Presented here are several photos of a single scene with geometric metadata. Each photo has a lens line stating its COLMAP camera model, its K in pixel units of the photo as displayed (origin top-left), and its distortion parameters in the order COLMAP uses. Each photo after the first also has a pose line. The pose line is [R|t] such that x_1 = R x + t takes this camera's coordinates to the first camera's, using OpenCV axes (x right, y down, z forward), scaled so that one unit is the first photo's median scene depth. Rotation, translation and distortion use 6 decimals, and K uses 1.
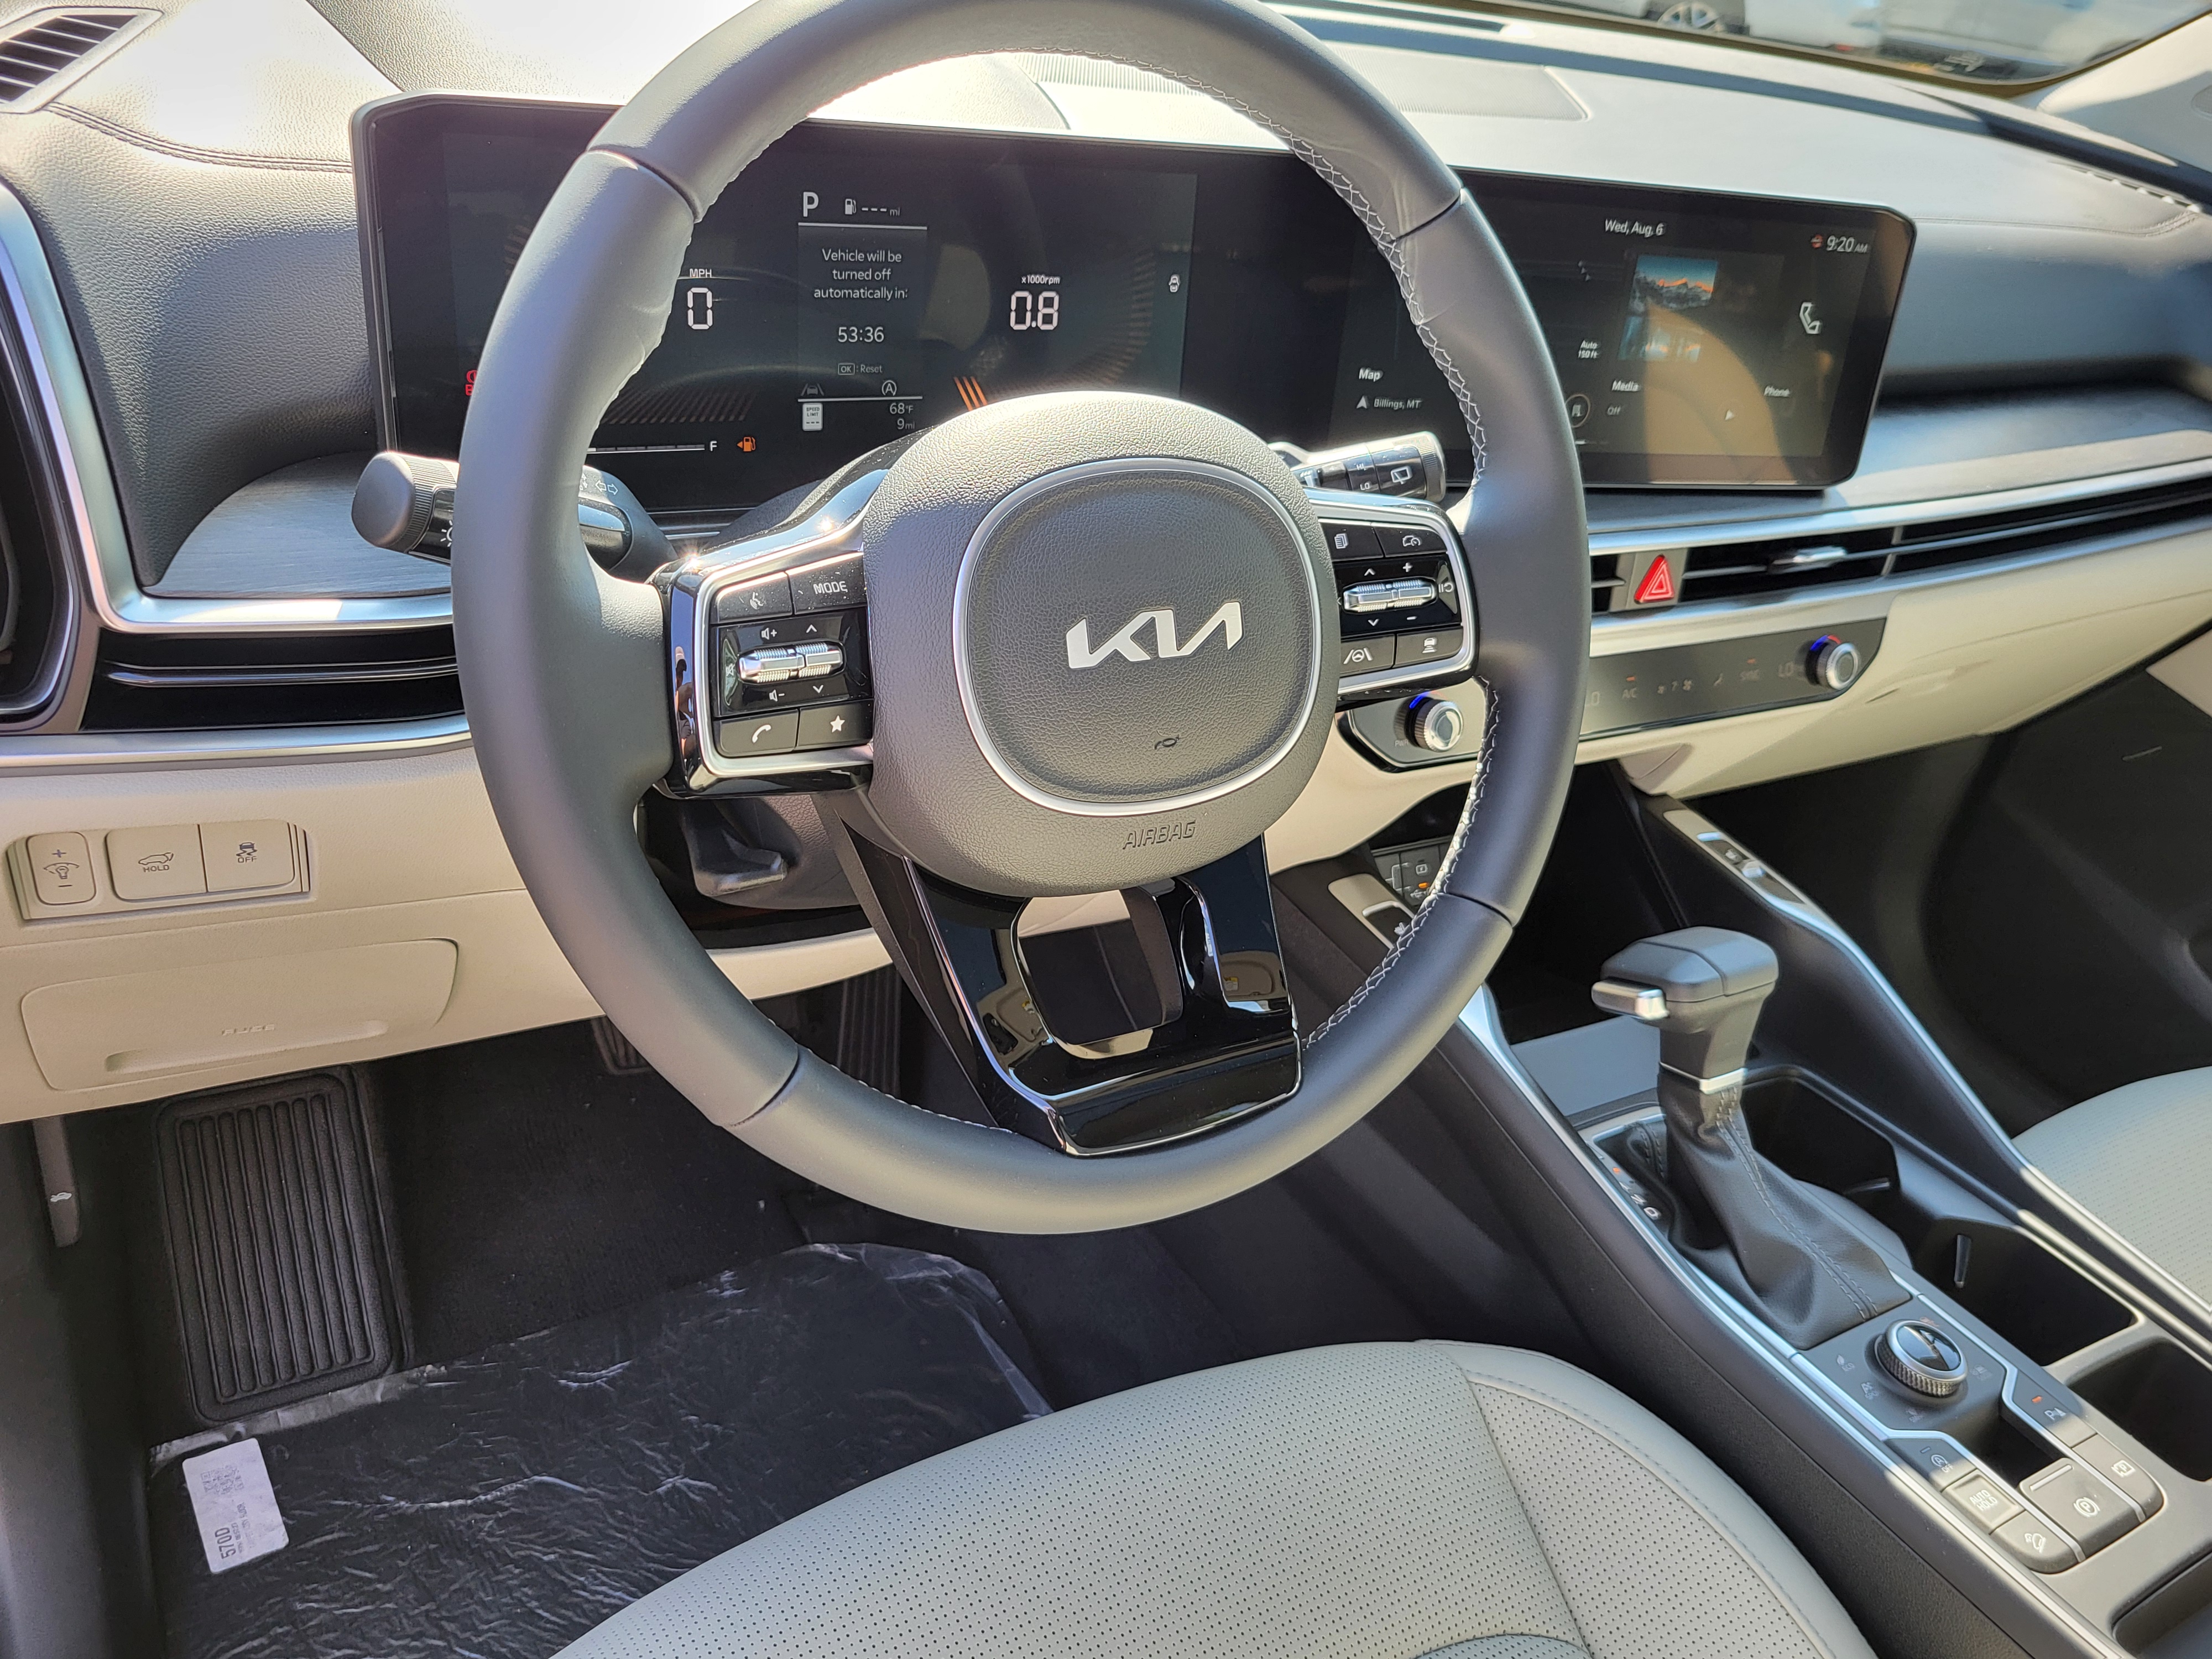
lens RADIAL K [[1823.0, 0, 1097.3], [0, 1823.0, 846.2], [0, 0, 1]] dist [0.011117, -0.009852]
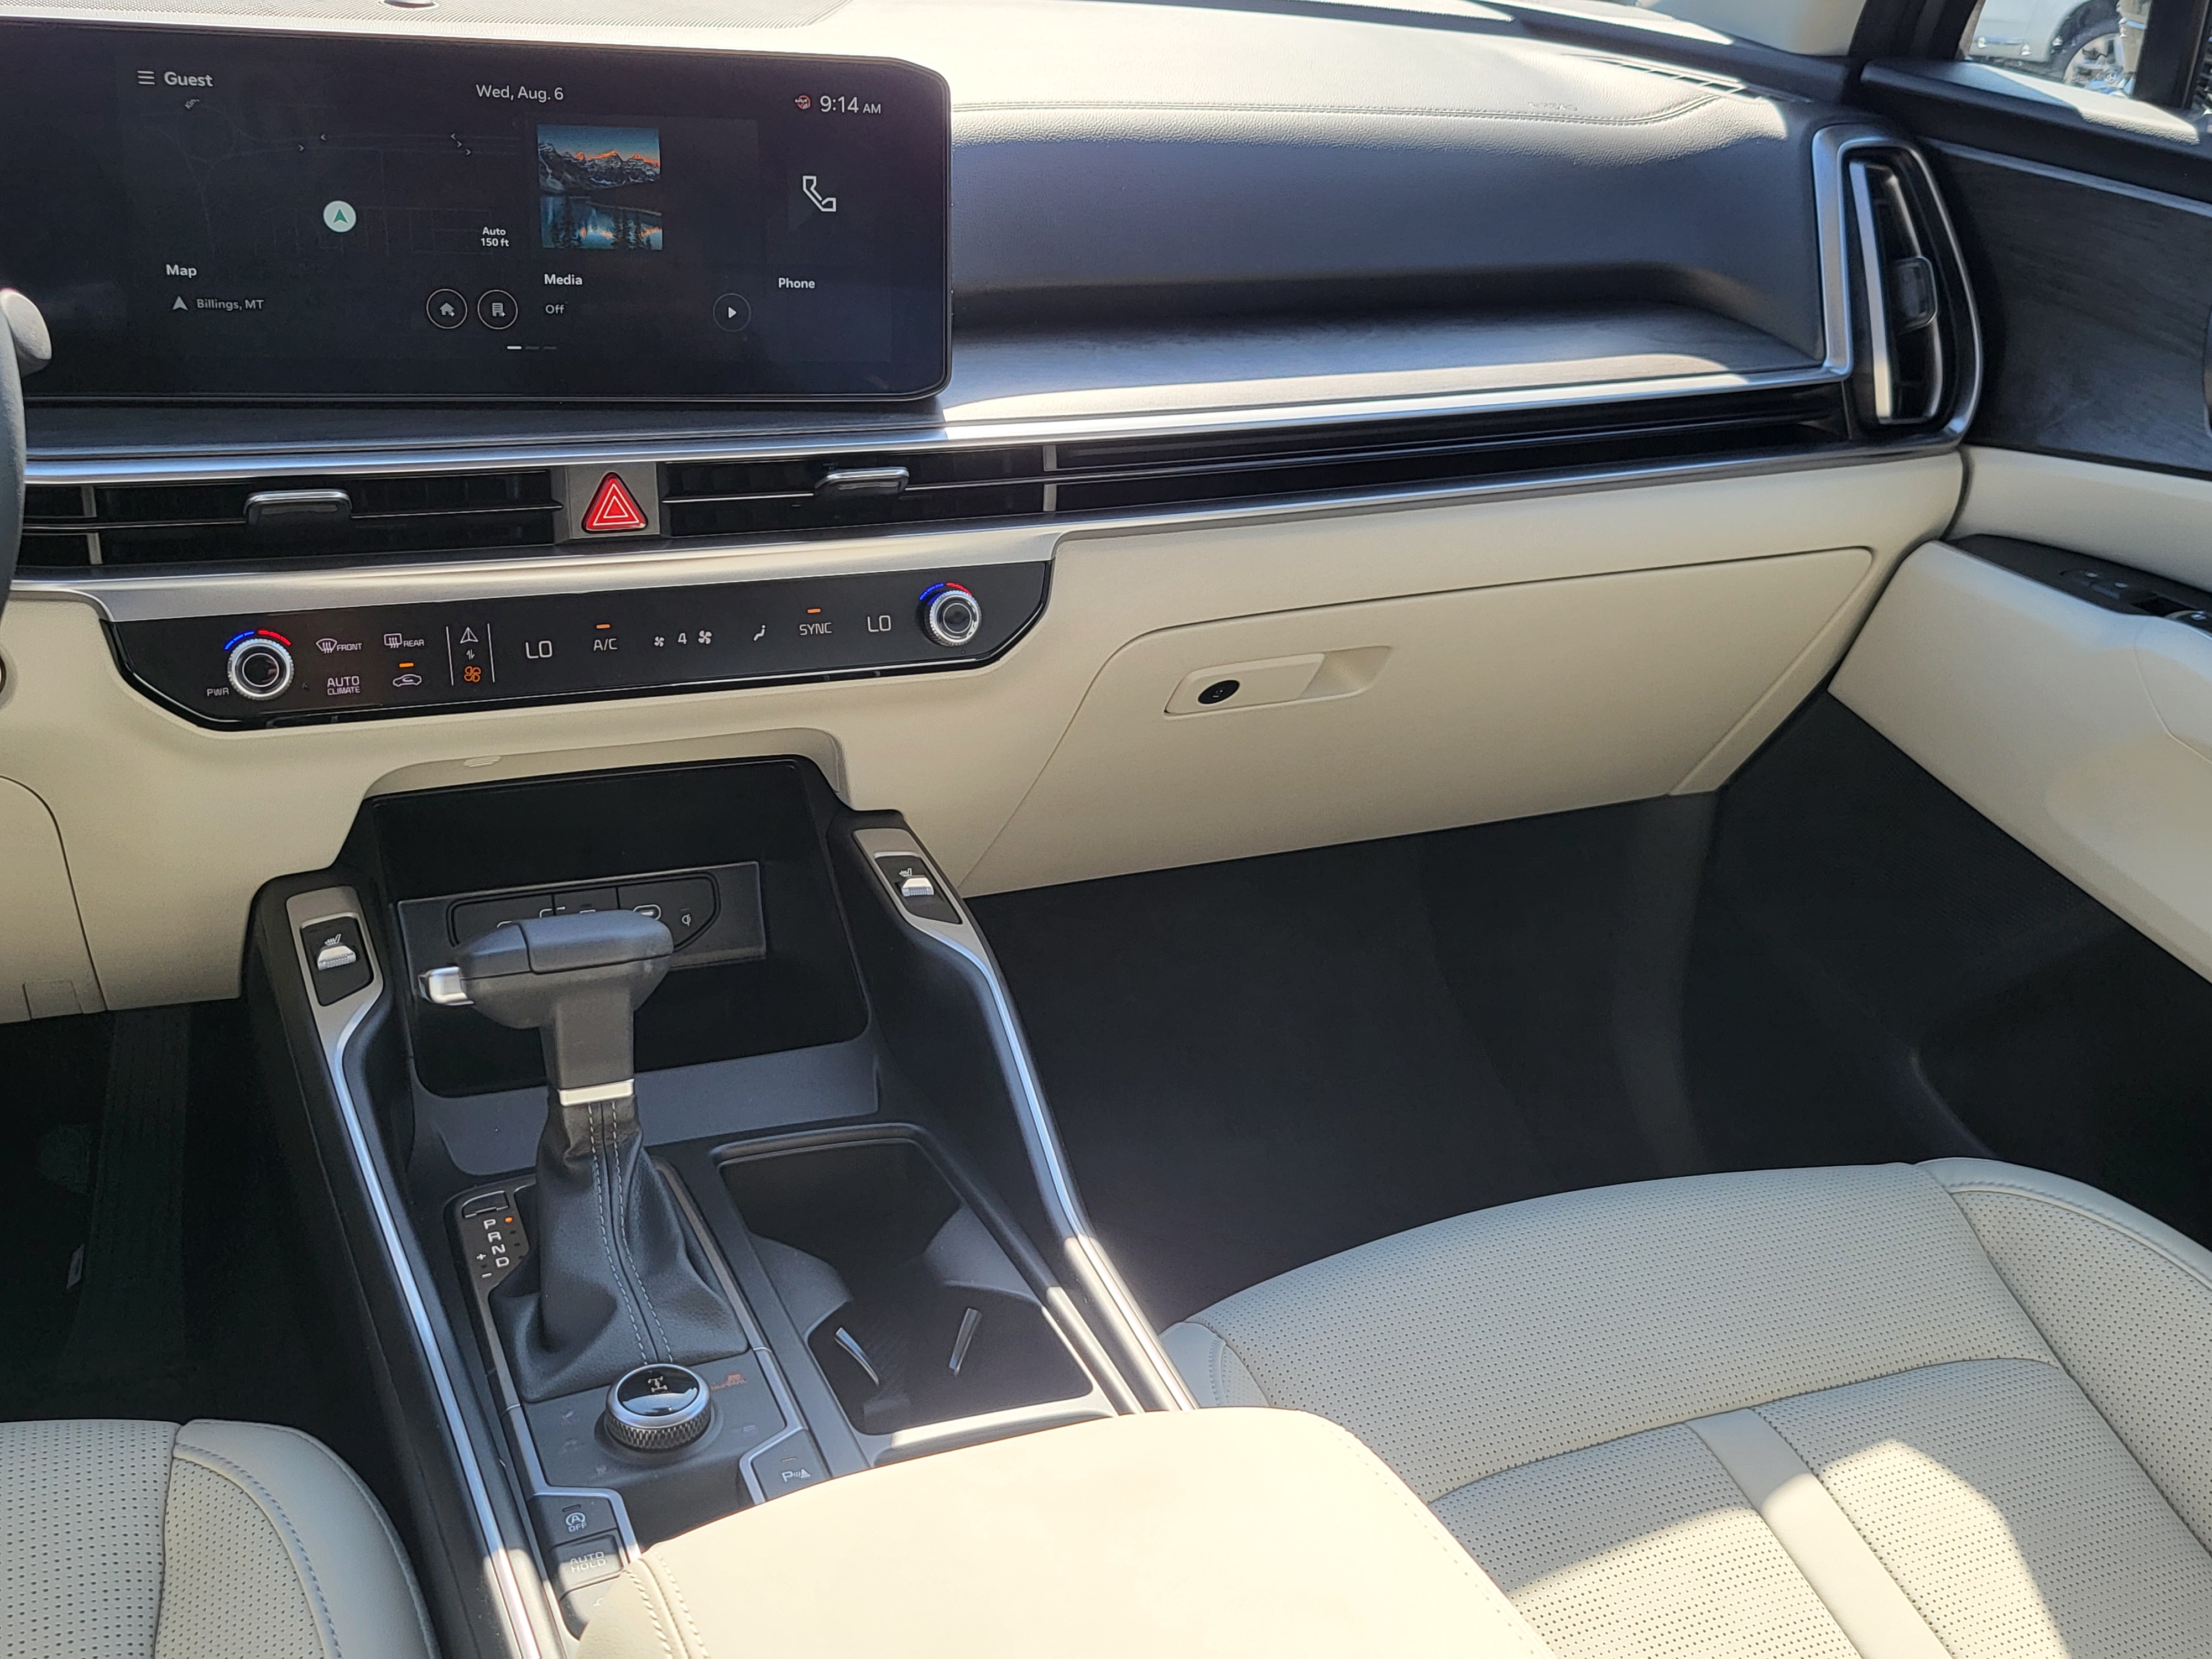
lens RADIAL K [[2253.3, 0, 1085.5], [0, 2253.3, 821.1], [0, 0, 1]] dist [0.024247, 0.000000]
pose [[0.982165, -0.031736, -0.185325, 0.864851], [0.004251, 0.989148, -0.146862, 0.183076], [0.187975, 0.143455, 0.971641, 0.077805]]
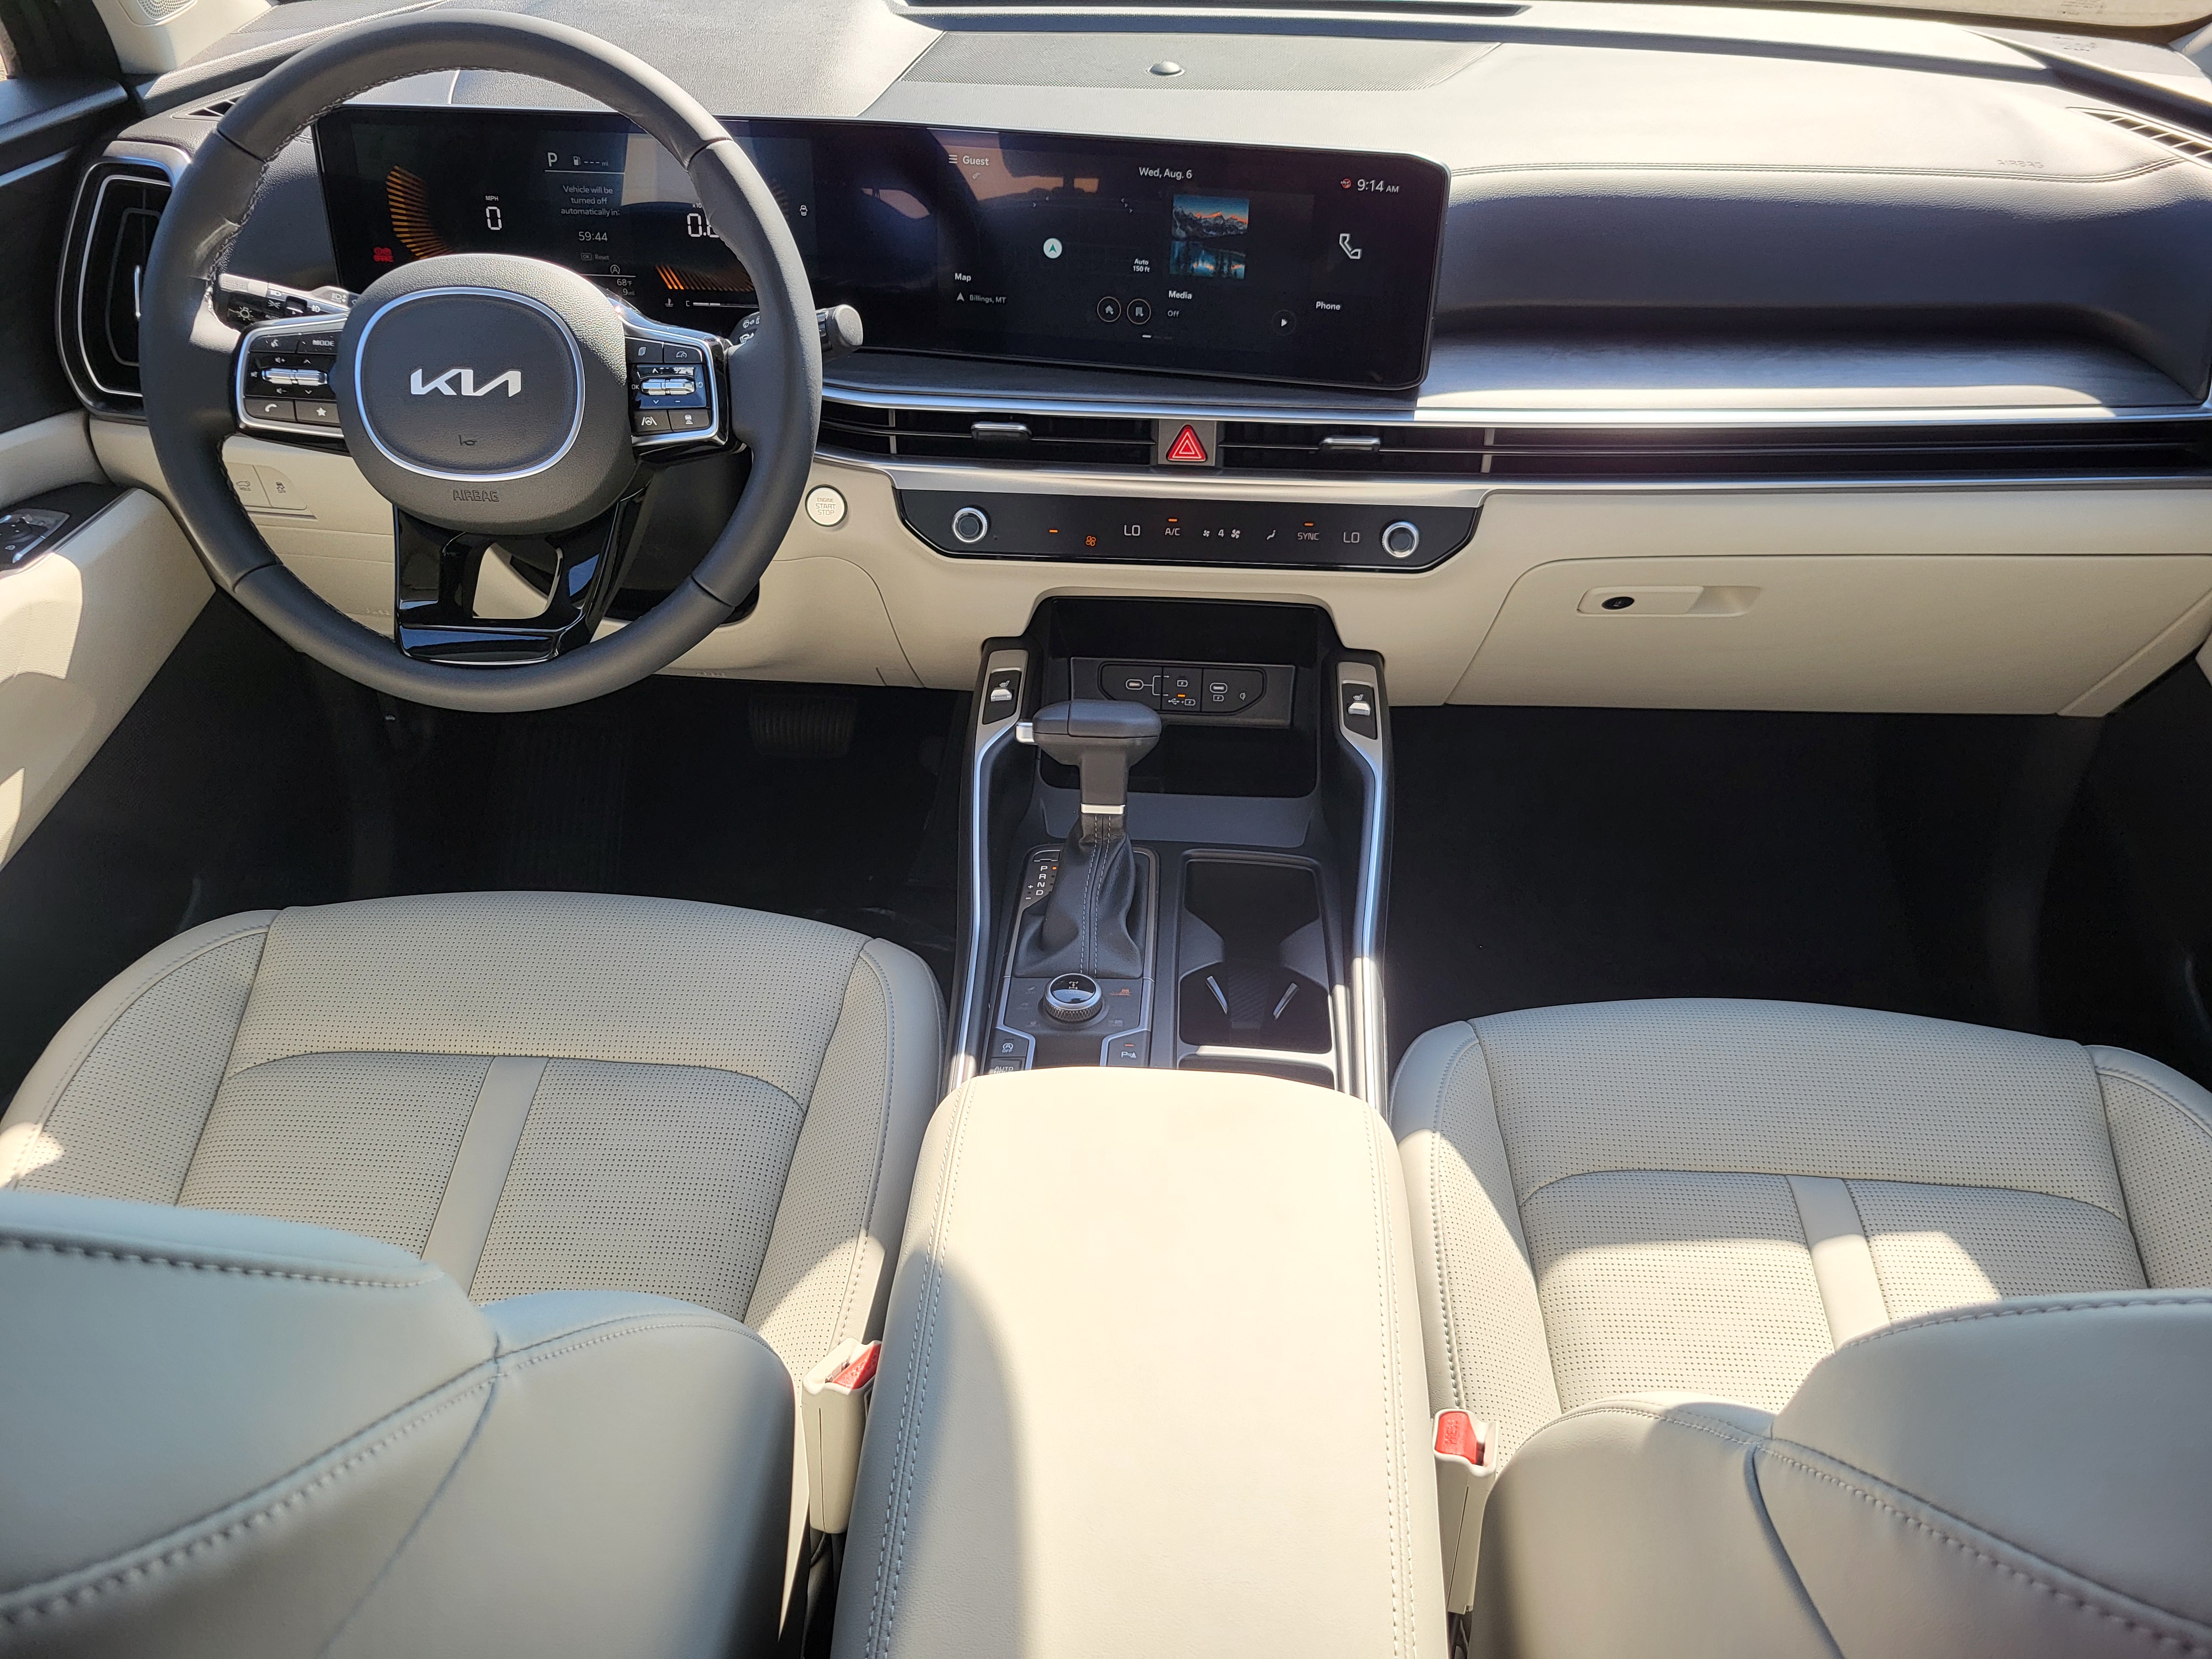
lens RADIAL K [[1666.4, 0, 1112.0], [0, 1666.4, 822.9], [0, 0, 1]] dist [0.033356, -0.024143]
pose [[0.807095, 0.196349, -0.556817, 1.215252], [-0.190696, 0.979229, 0.068892, 0.060610], [0.558778, 0.050580, 0.827773, -0.019052]]
